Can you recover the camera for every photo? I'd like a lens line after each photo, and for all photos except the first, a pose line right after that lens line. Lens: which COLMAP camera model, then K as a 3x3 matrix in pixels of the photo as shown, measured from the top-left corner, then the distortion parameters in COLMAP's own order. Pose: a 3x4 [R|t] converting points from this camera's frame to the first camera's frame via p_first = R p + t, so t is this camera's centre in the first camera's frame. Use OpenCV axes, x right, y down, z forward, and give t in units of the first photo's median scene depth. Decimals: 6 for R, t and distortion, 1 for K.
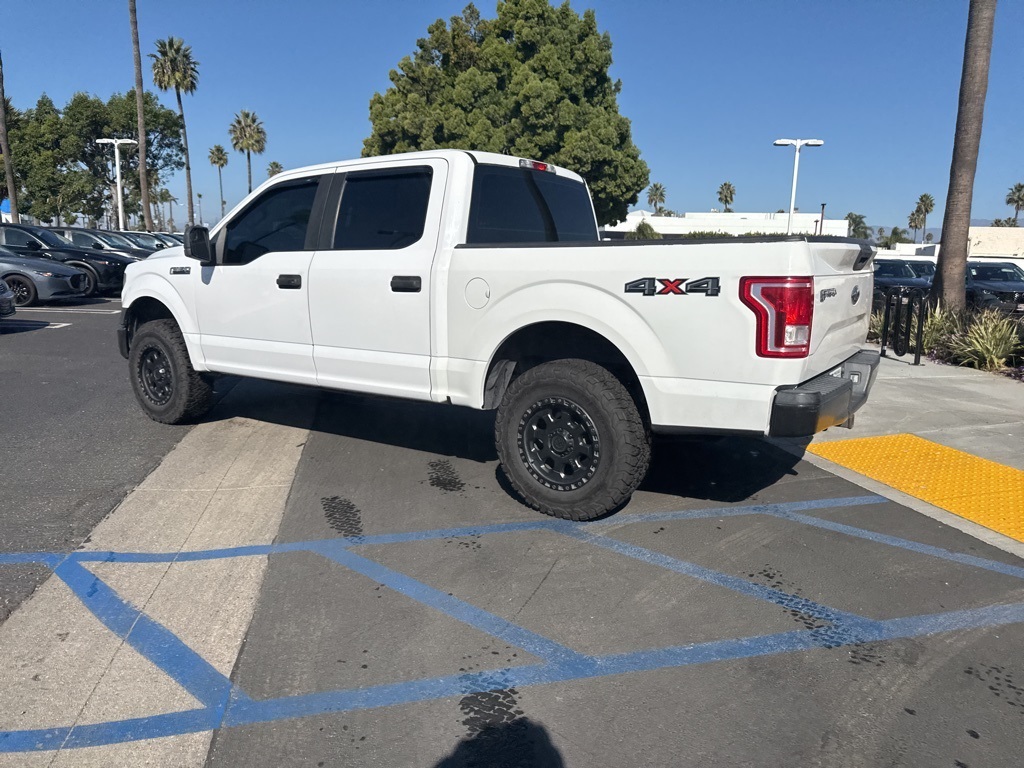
lens RADIAL K [[722.3, 0, 506.4], [0, 722.3, 385.4], [0, 0, 1]] dist [0.039048, -0.045924]
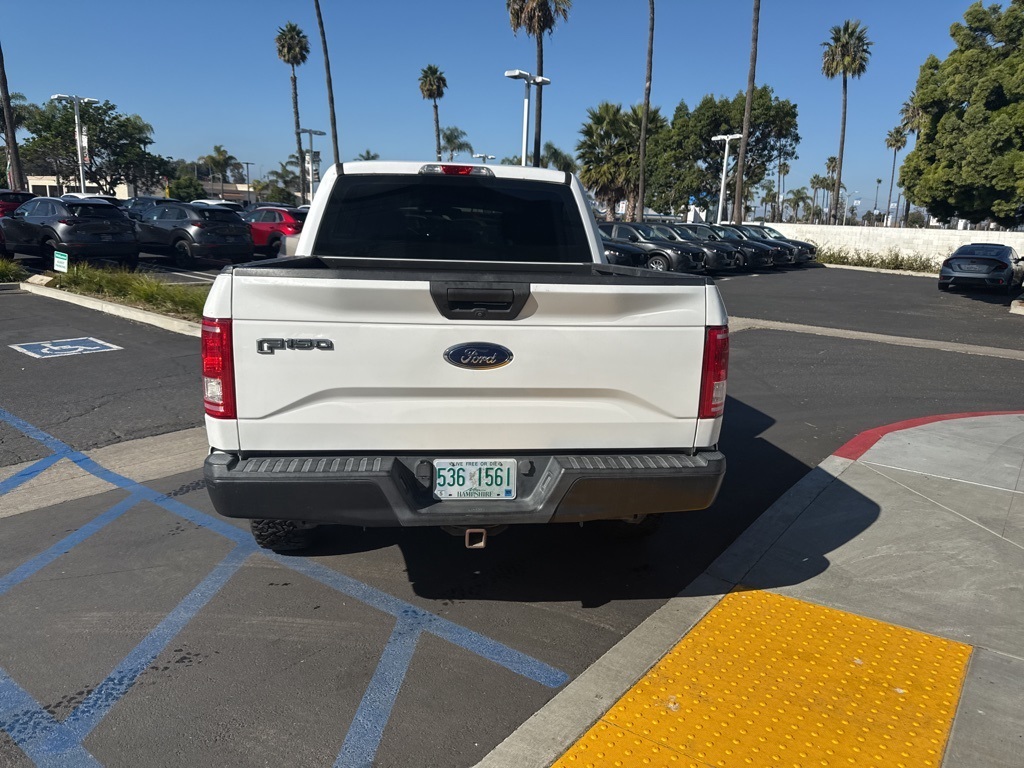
lens RADIAL K [[729.2, 0, 507.7], [0, 729.2, 384.5], [0, 0, 1]] dist [0.021784, -0.027623]
pose [[0.651315, 0.163535, -0.740976, 0.202460], [-0.152522, 0.984785, 0.083278, -0.031997], [0.743321, 0.058775, 0.666348, 0.116431]]
